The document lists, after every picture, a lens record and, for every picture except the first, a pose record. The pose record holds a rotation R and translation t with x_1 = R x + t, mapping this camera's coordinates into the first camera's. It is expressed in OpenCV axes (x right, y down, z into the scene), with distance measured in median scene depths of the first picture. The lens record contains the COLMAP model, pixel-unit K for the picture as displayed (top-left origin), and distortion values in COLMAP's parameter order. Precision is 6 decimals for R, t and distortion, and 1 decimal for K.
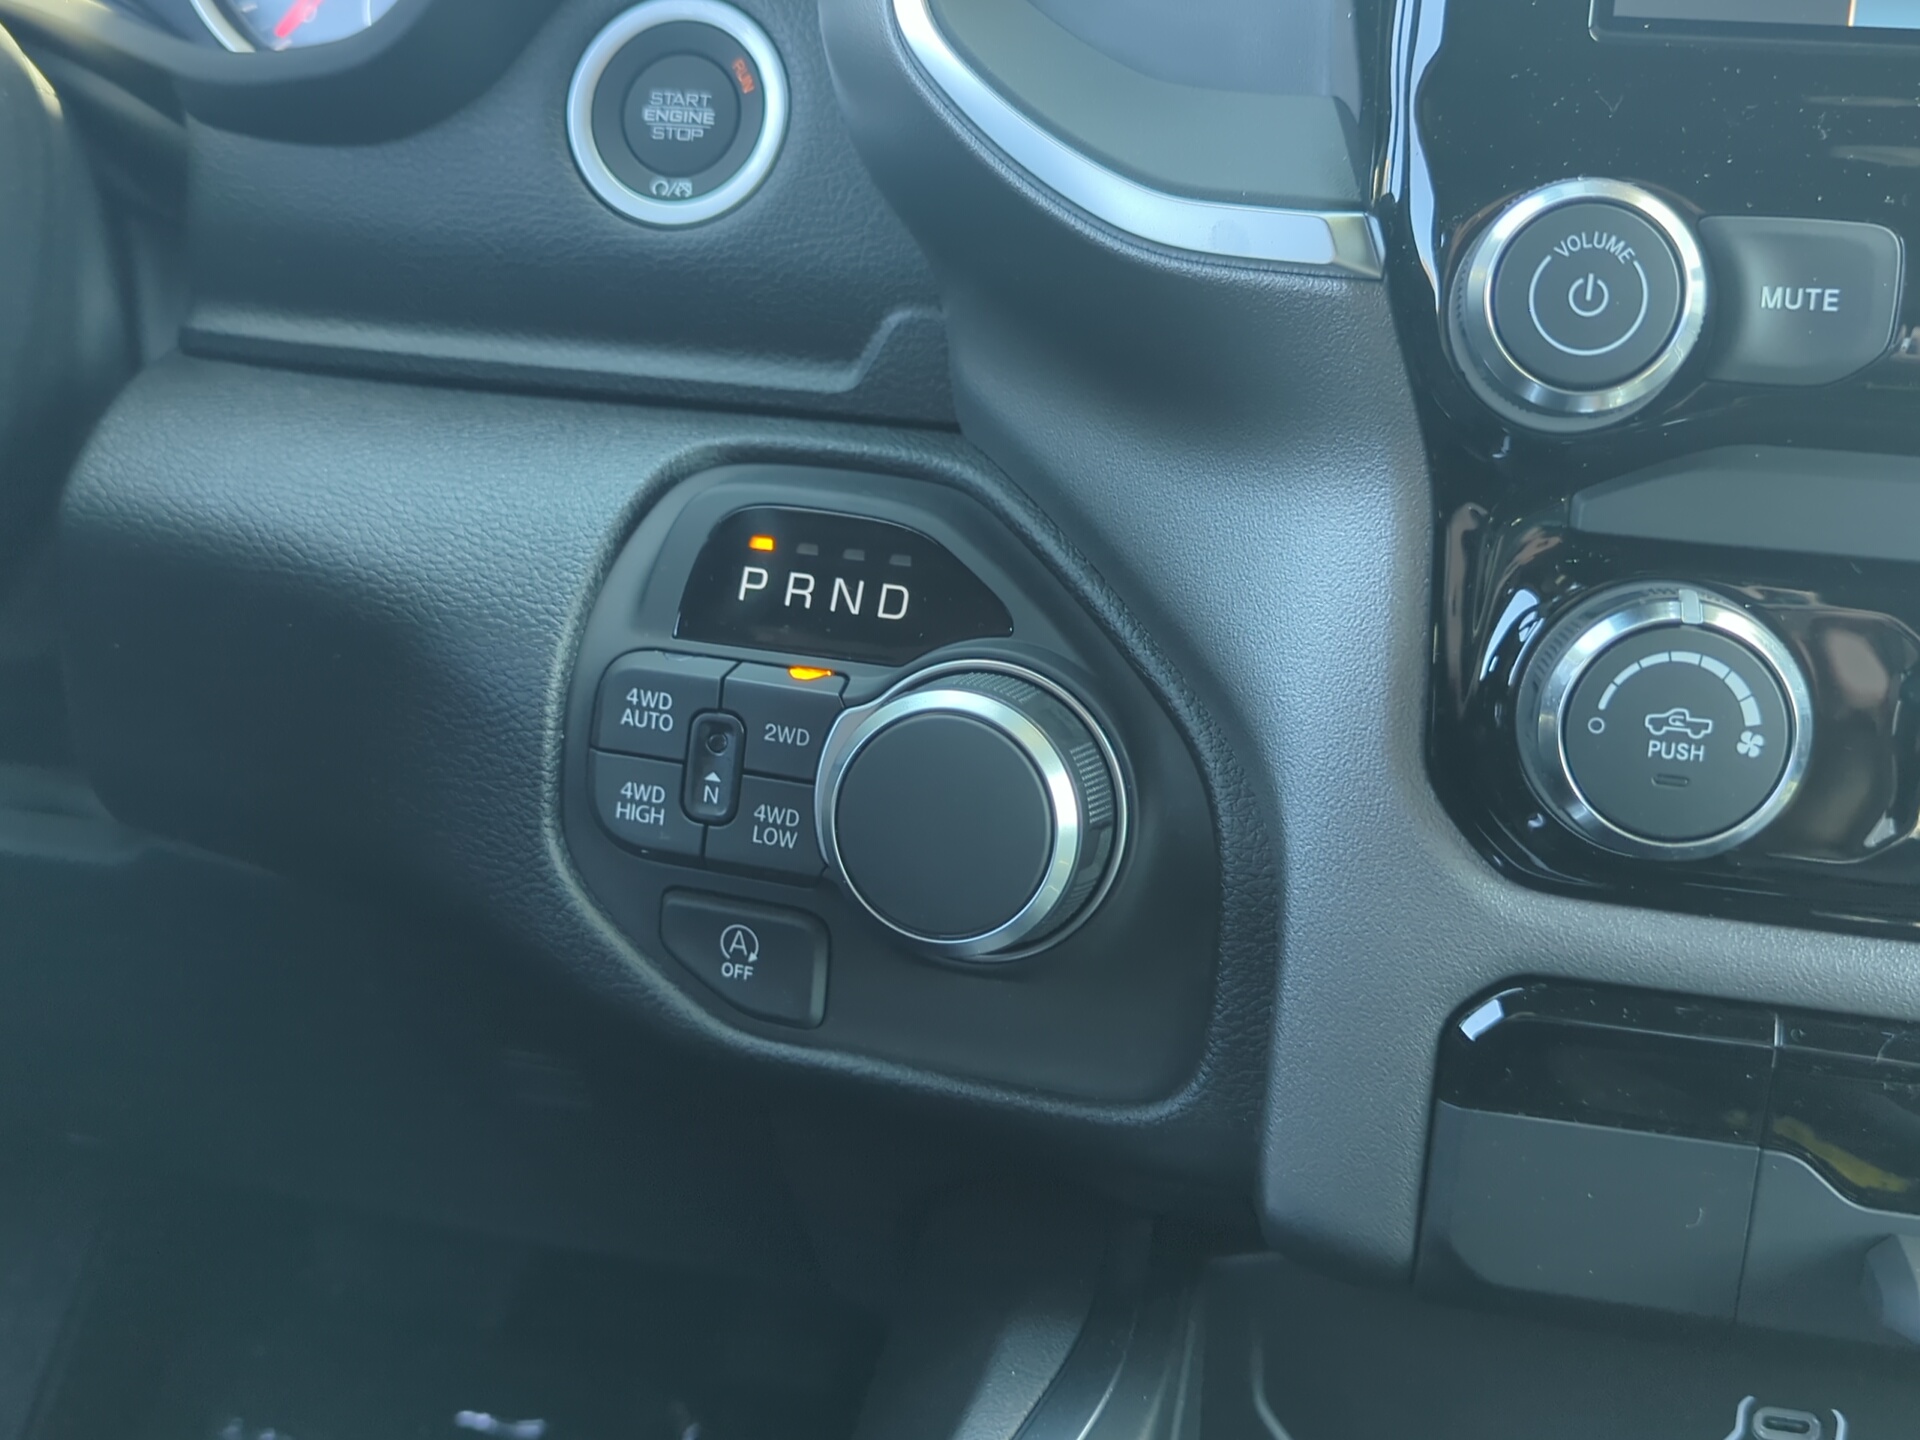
lens RADIAL K [[2043.4, 0, 990.4], [0, 2043.4, 686.6], [0, 0, 1]] dist [0.076232, -0.087422]
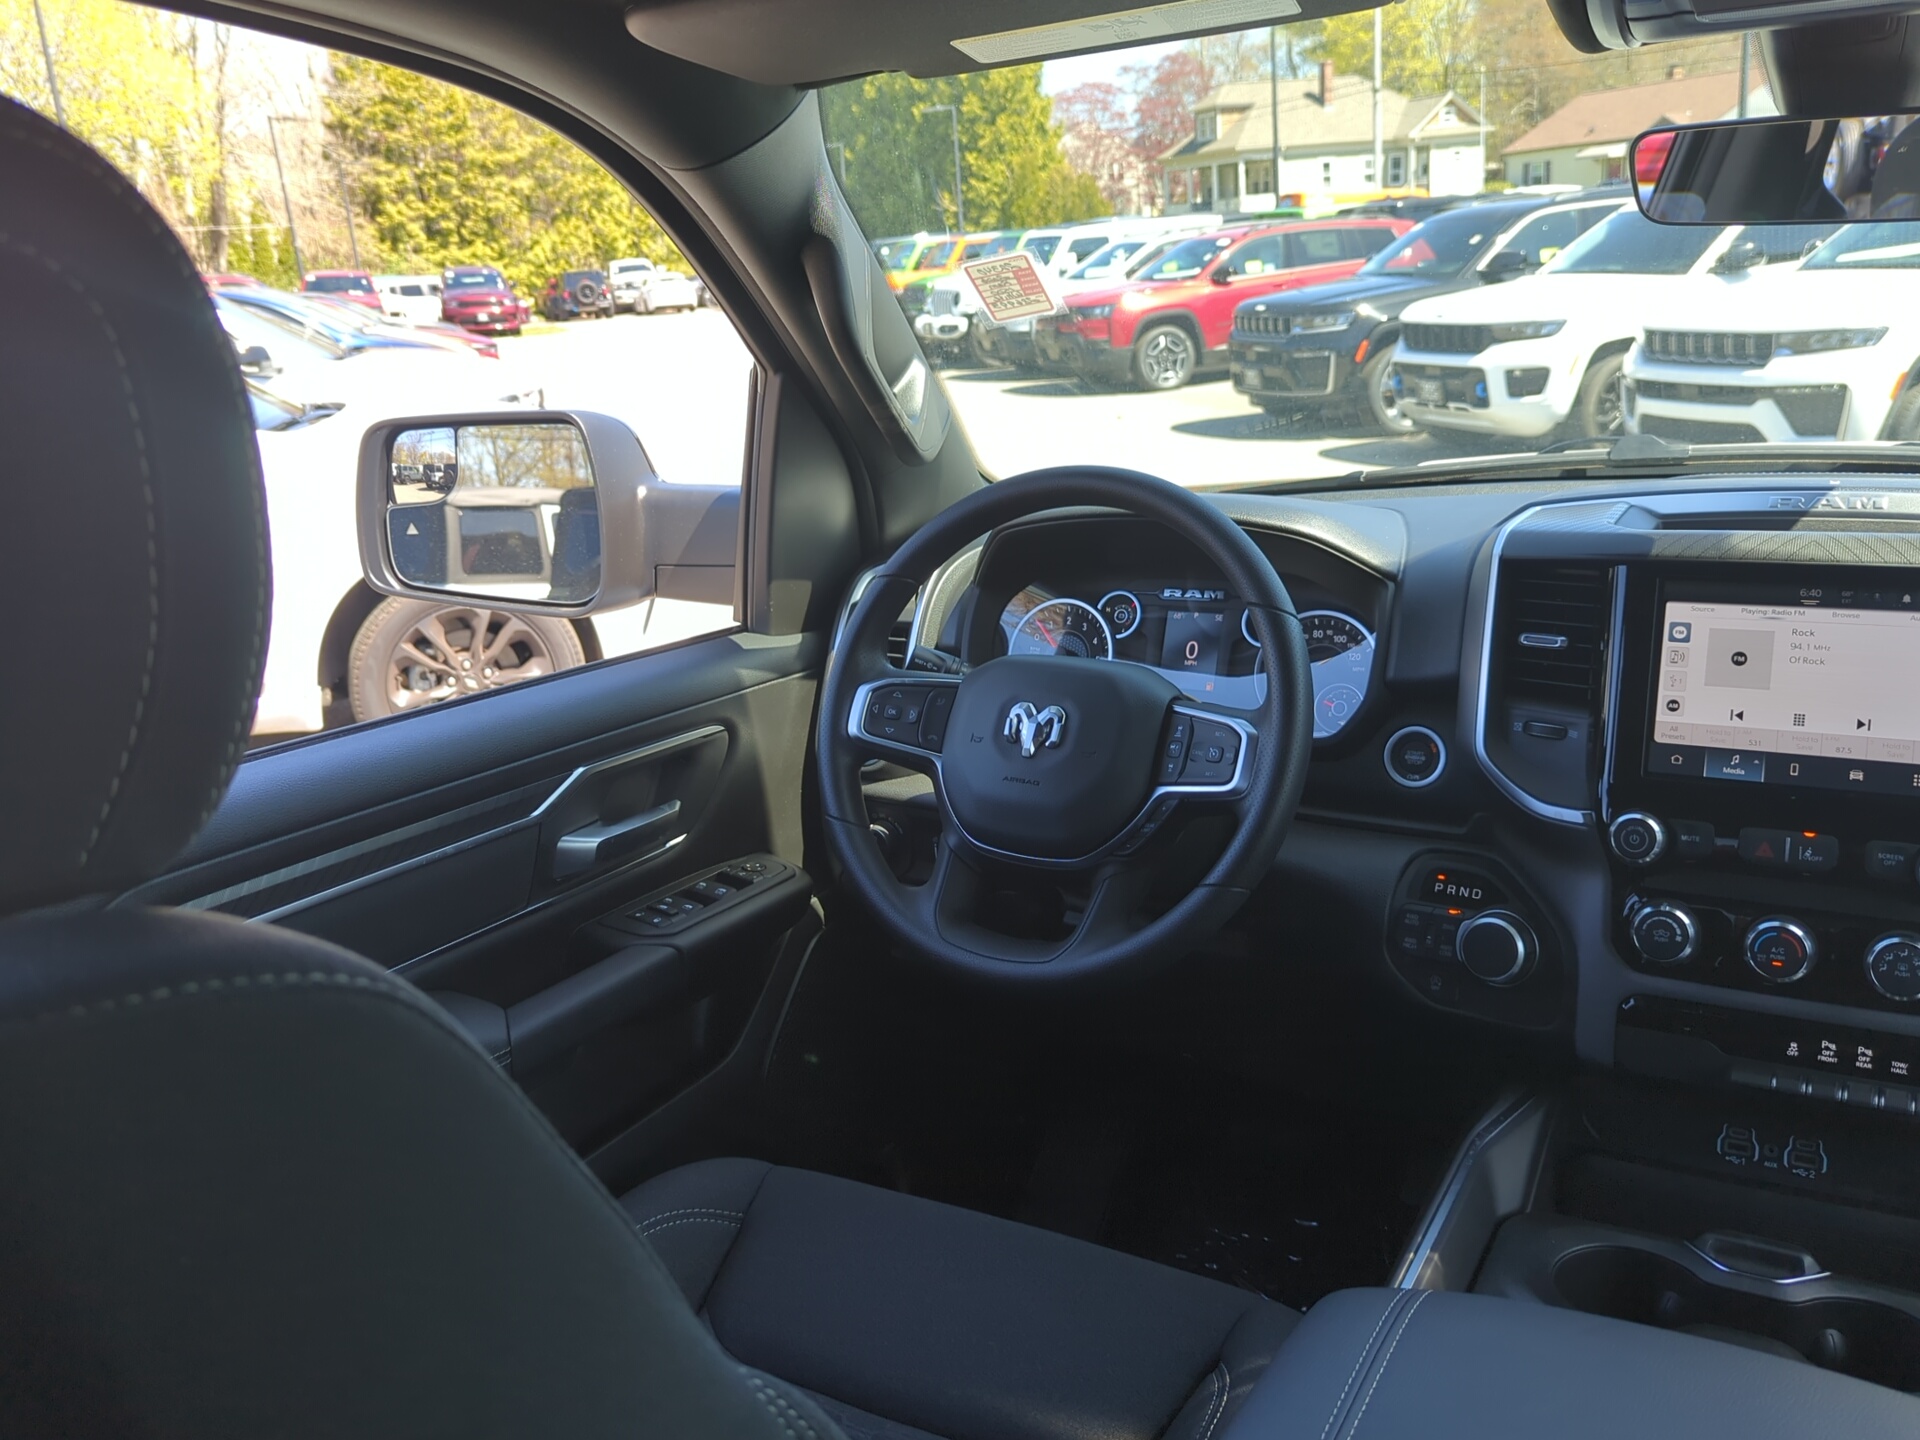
lens RADIAL K [[1592.0, 0, 975.8], [0, 1592.0, 697.0], [0, 0, 1]] dist [0.044754, -0.034097]
pose [[0.941232, -0.007508, -0.337678, 0.087612], [-0.032810, 0.992992, -0.113532, -0.037275], [0.336165, 0.117939, 0.934390, -2.250882]]
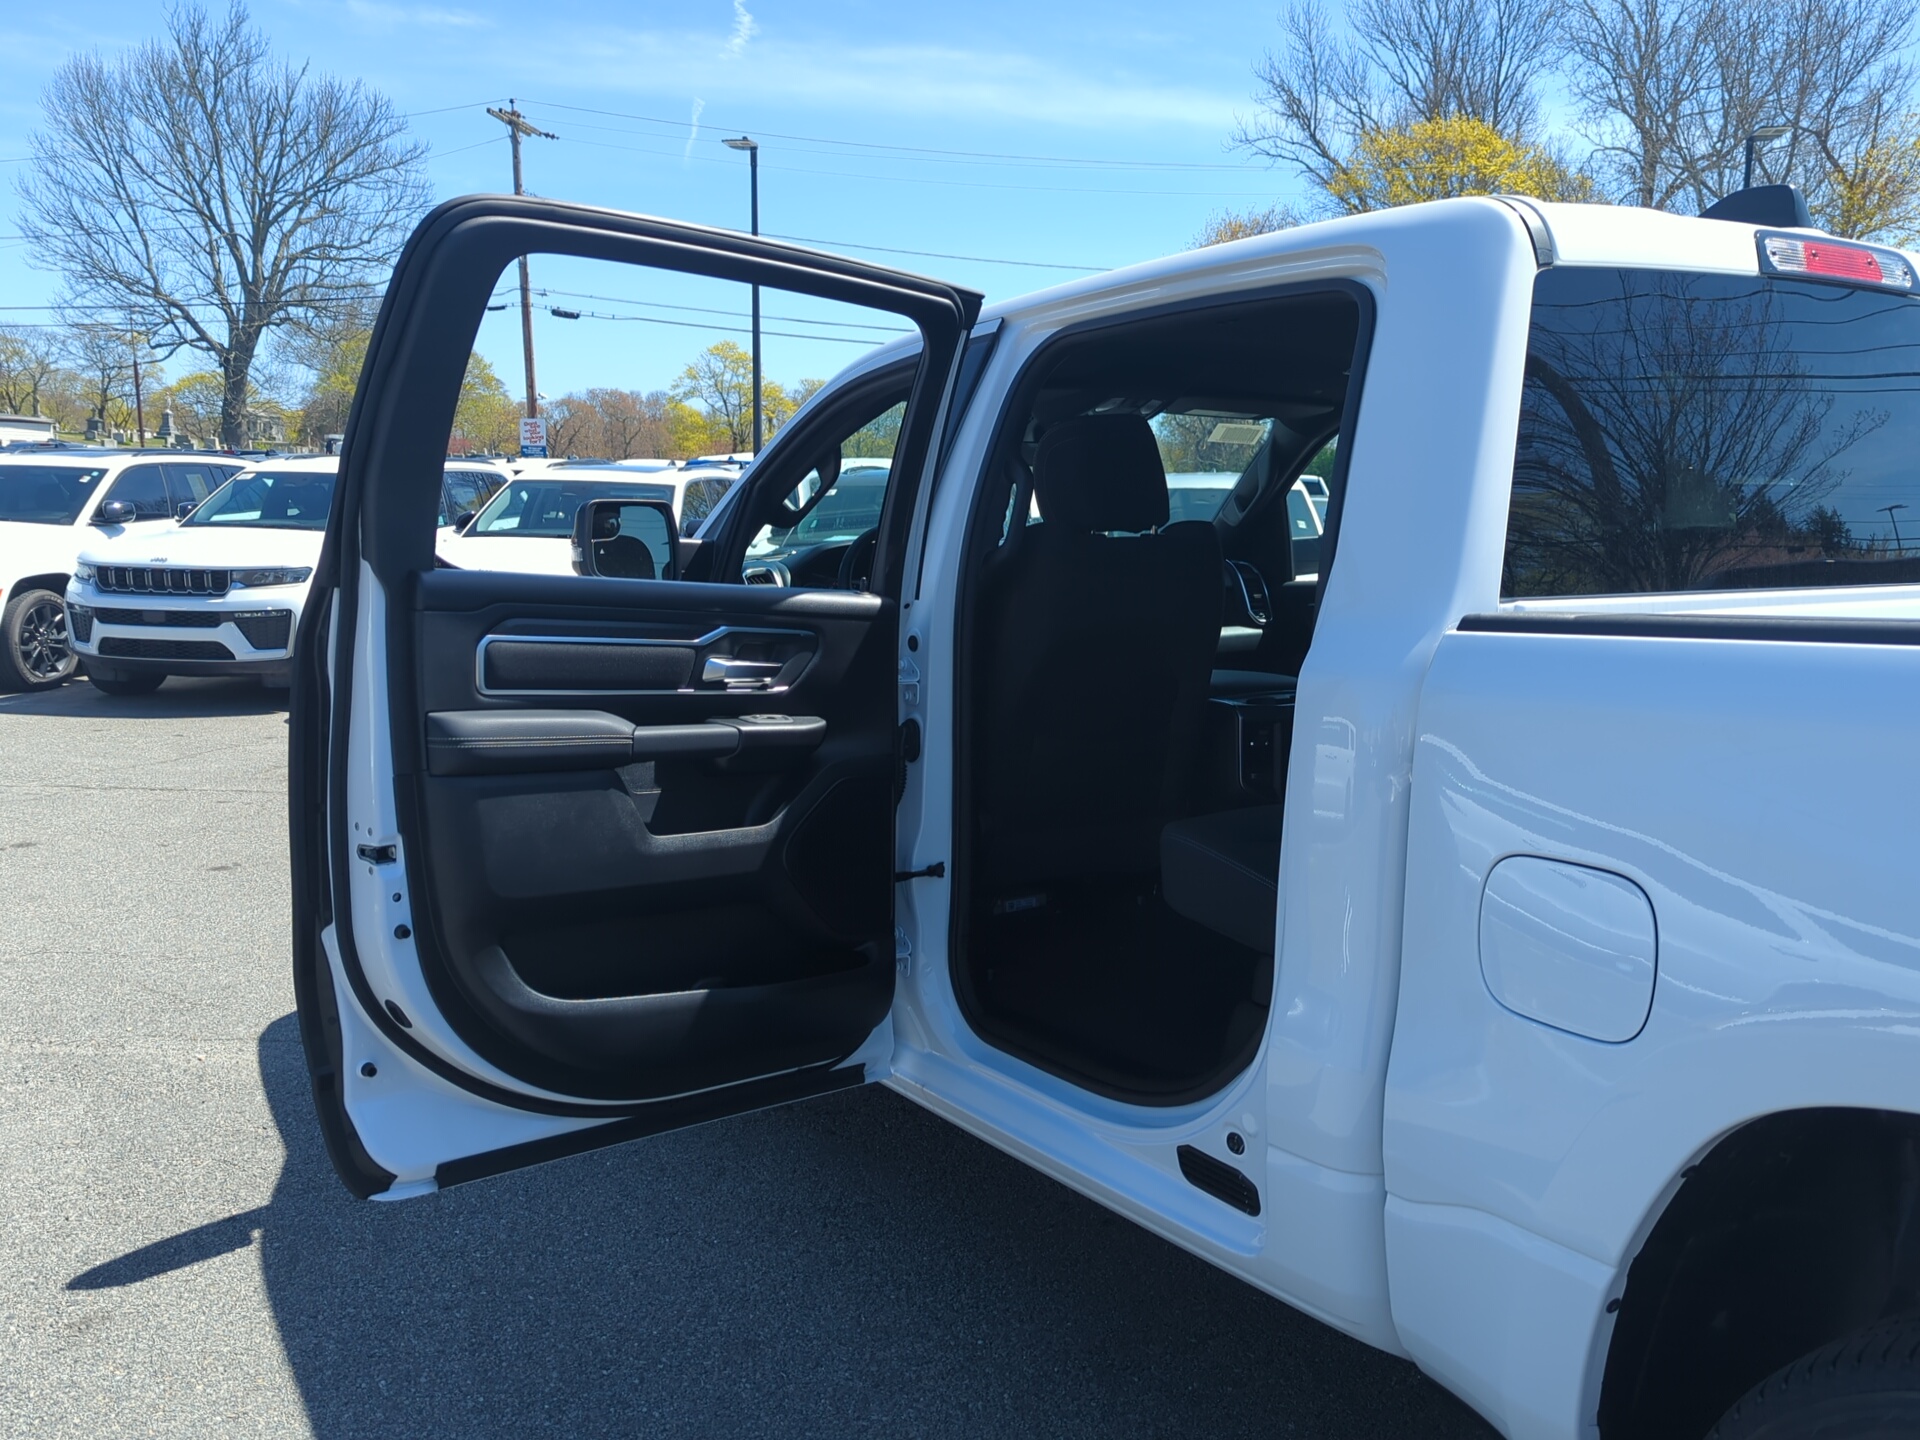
lens RADIAL K [[1592.0, 0, 975.8], [0, 1592.0, 697.0], [0, 0, 1]] dist [0.044754, -0.034097]
pose [[0.724458, -0.108846, 0.680671, -7.332173], [0.271717, 0.952595, -0.136867, 1.682589], [-0.633506, 0.284104, 0.719691, -6.431095]]
